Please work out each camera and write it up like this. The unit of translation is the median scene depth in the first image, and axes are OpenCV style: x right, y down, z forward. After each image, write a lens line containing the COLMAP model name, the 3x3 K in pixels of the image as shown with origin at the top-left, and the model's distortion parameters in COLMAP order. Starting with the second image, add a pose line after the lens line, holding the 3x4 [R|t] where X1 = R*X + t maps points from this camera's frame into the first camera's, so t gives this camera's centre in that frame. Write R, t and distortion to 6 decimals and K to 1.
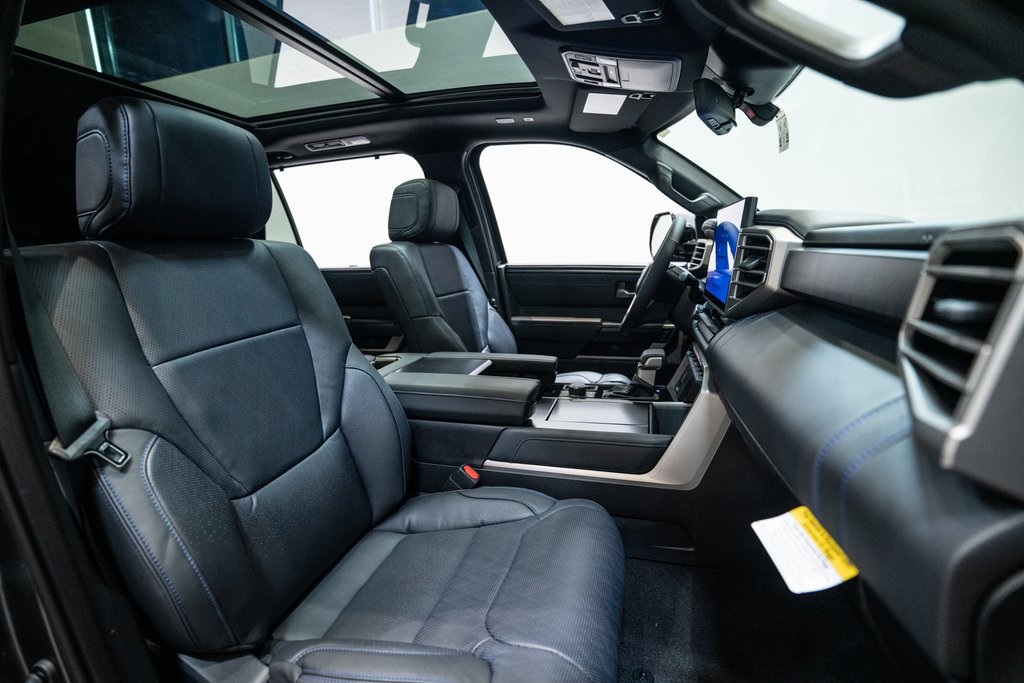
lens RADIAL K [[496.4, 0, 508.3], [0, 496.4, 347.7], [0, 0, 1]] dist [-0.103626, 0.051127]
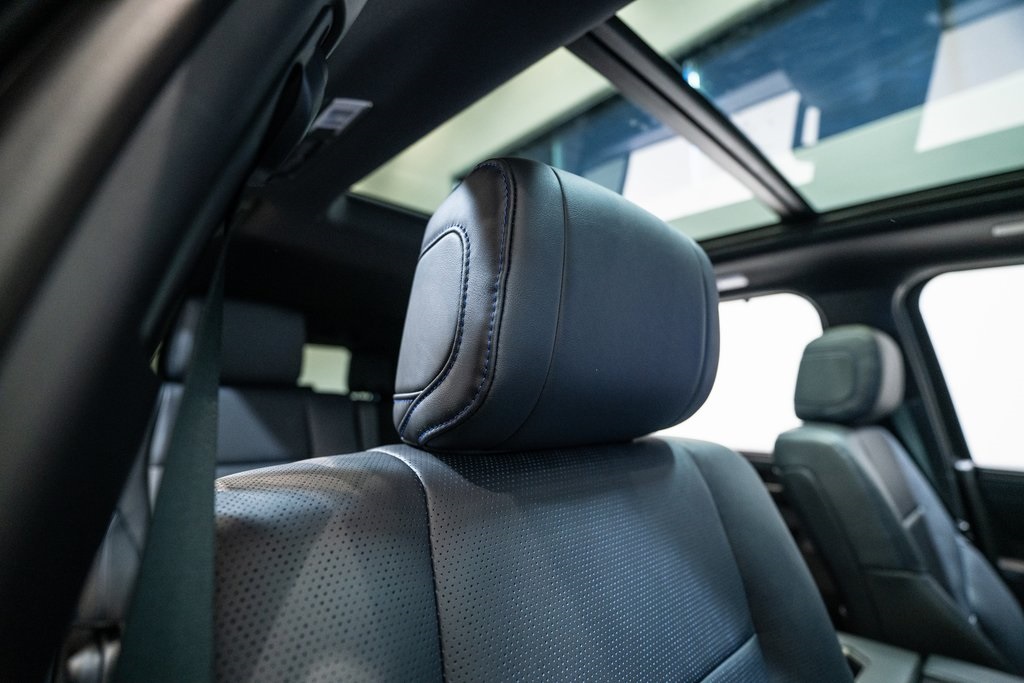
lens RADIAL K [[496.4, 0, 508.3], [0, 496.4, 347.7], [0, 0, 1]] dist [-0.103626, 0.051127]
pose [[0.850887, -0.014857, -0.525139, -0.372527], [-0.143807, 0.954833, -0.260026, -0.147853], [0.505283, 0.296772, 0.810318, 0.432211]]
